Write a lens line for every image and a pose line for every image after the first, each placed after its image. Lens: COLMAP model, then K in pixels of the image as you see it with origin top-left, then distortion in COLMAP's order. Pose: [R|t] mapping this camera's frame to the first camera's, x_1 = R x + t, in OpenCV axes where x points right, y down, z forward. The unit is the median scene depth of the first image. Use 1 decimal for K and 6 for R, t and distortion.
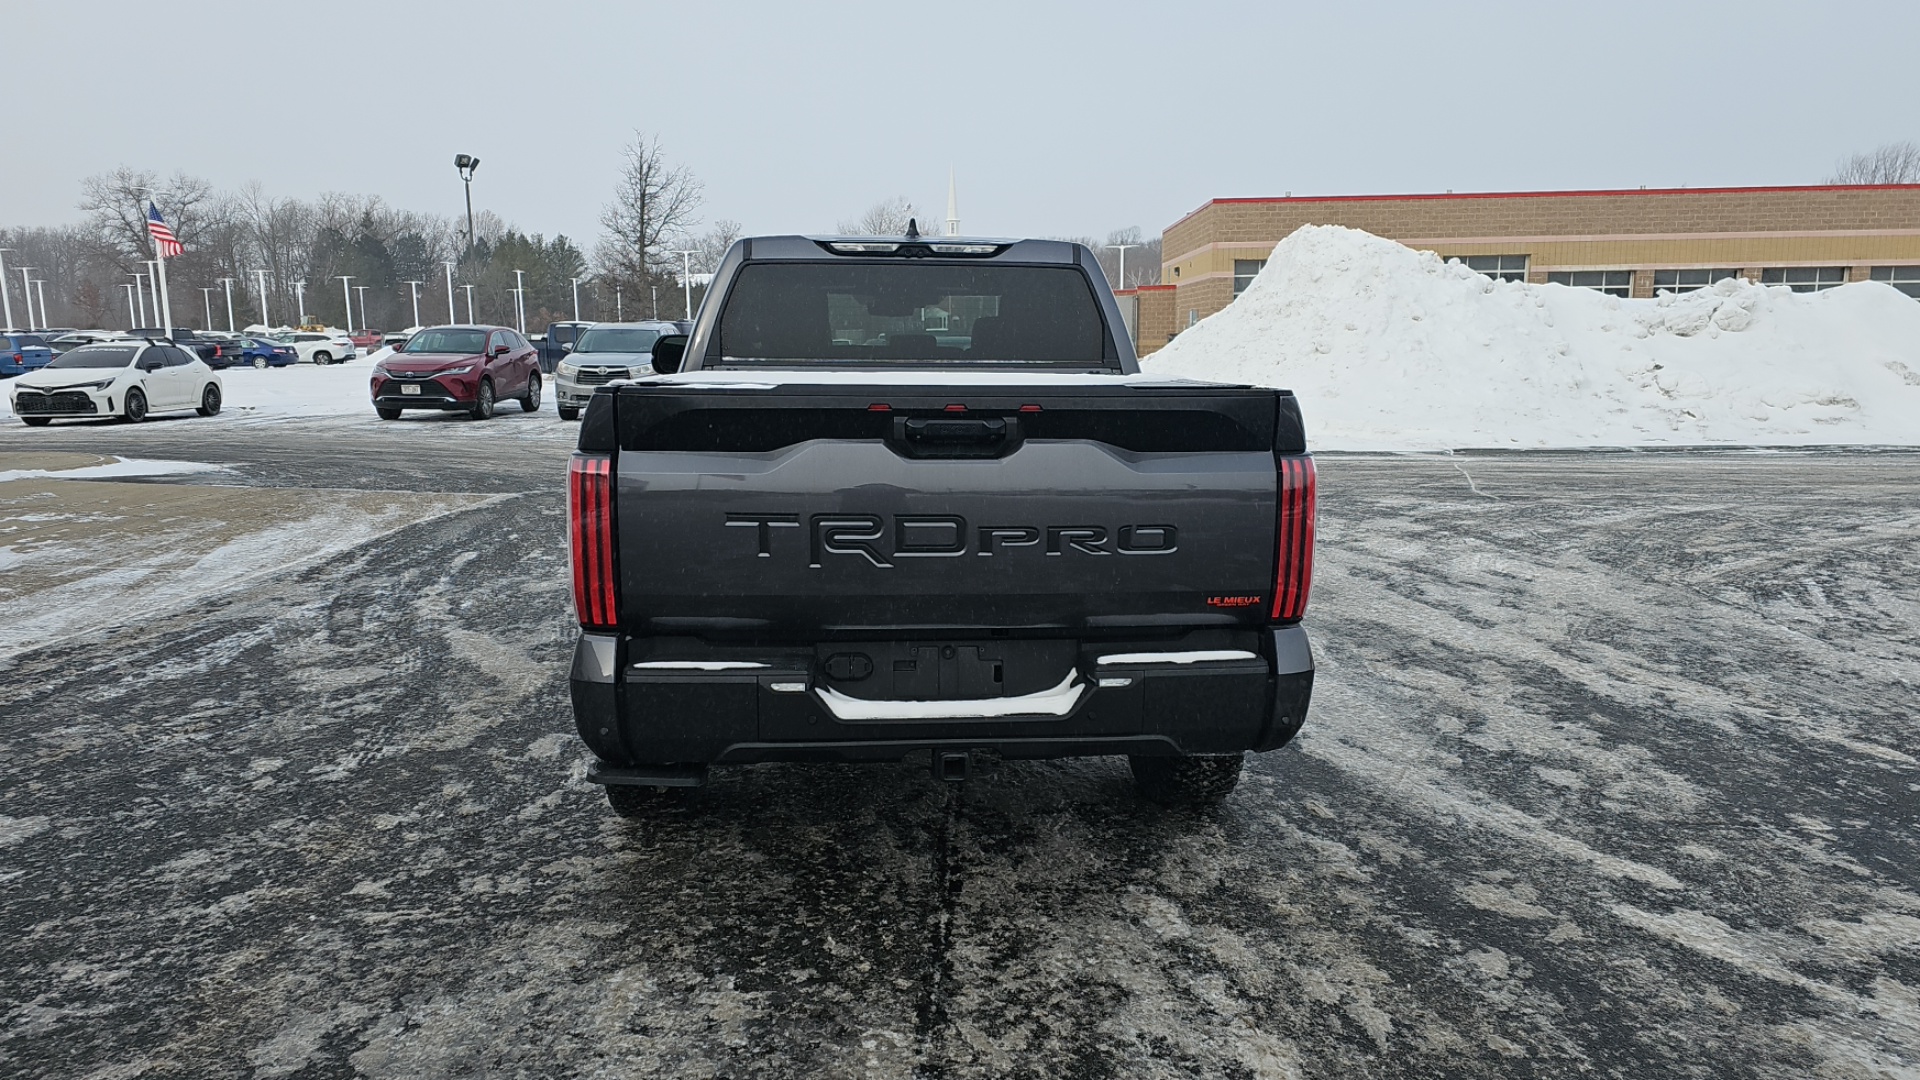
lens RADIAL K [[1369.7, 0, 958.5], [0, 1369.7, 540.4], [0, 0, 1]] dist [0.074071, -0.058344]
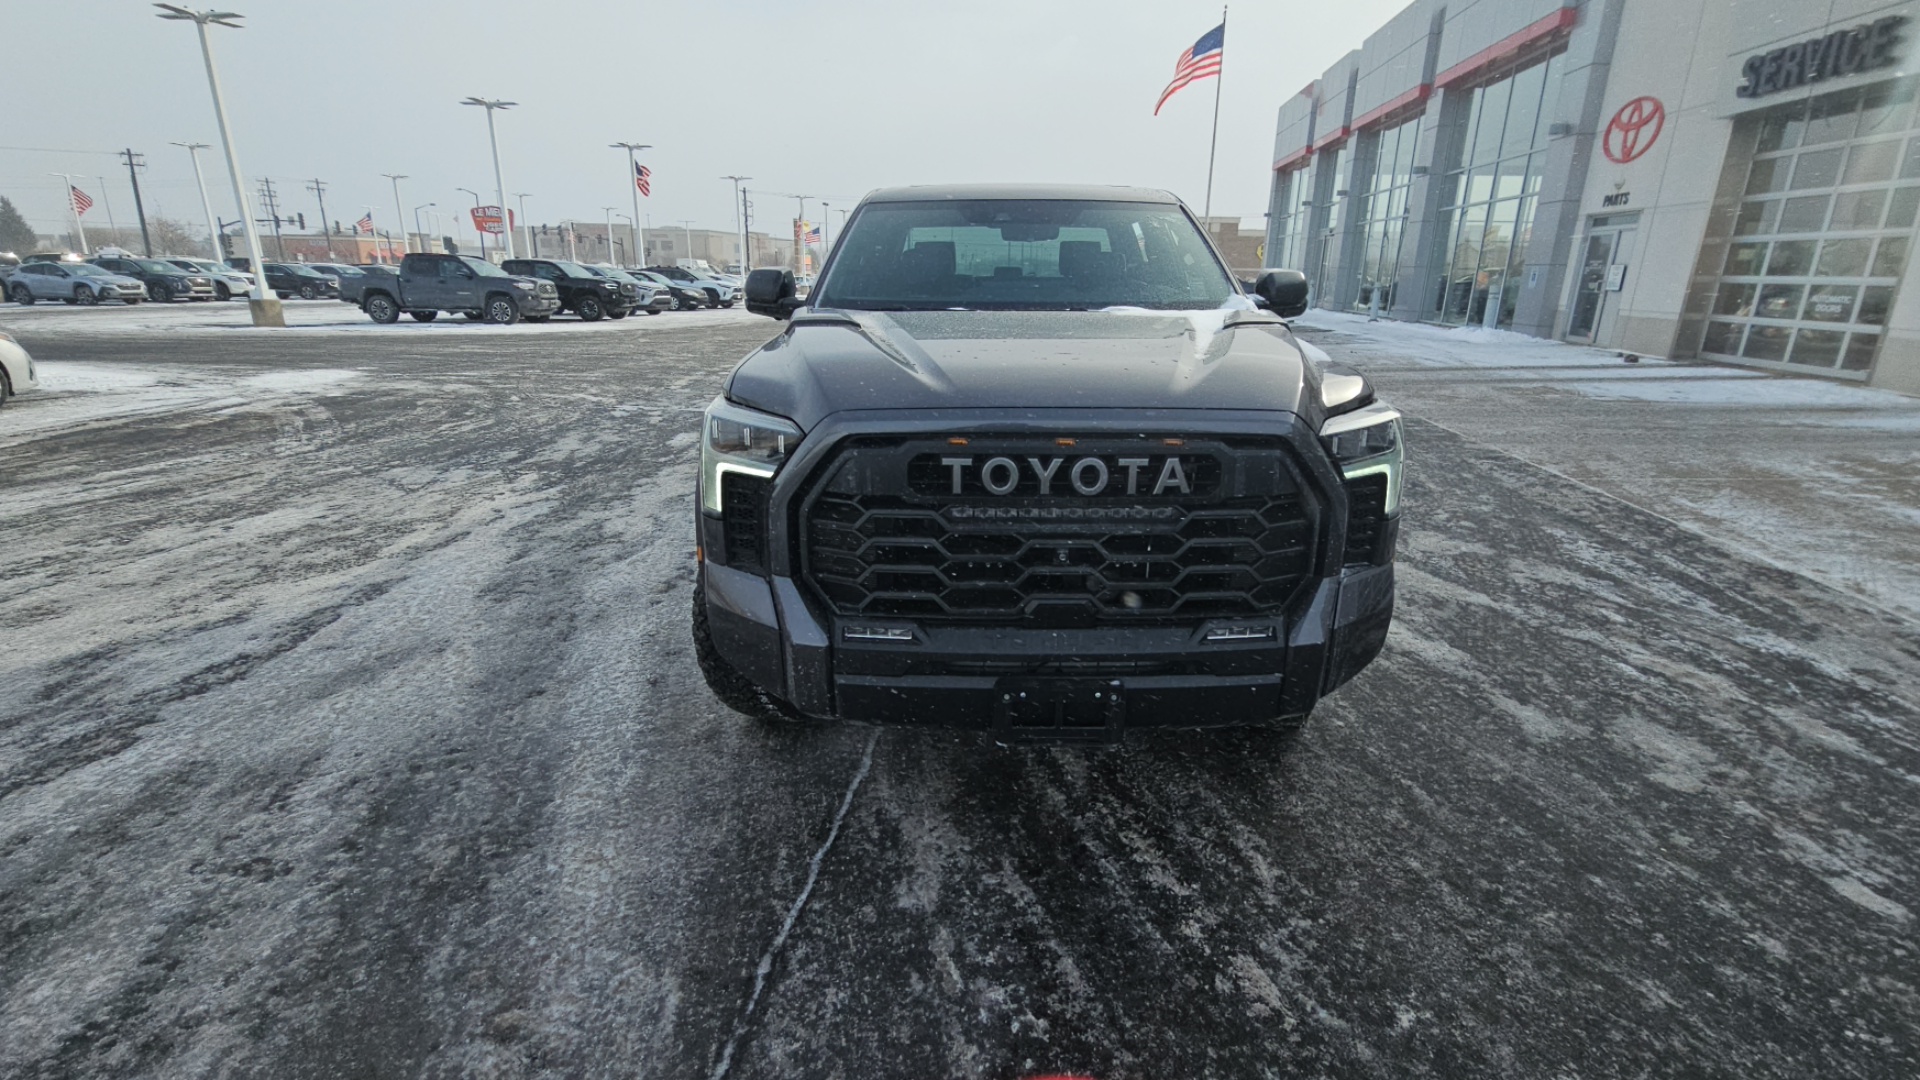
lens RADIAL K [[854.7, 0, 977.5], [0, 854.7, 530.3], [0, 0, 1]] dist [0.005062, -0.004290]
pose [[-0.997092, -0.031151, 0.069551, -0.081634], [0.001770, 0.902926, 0.429792, -0.320750], [-0.076188, 0.428666, -0.900245, 2.155057]]
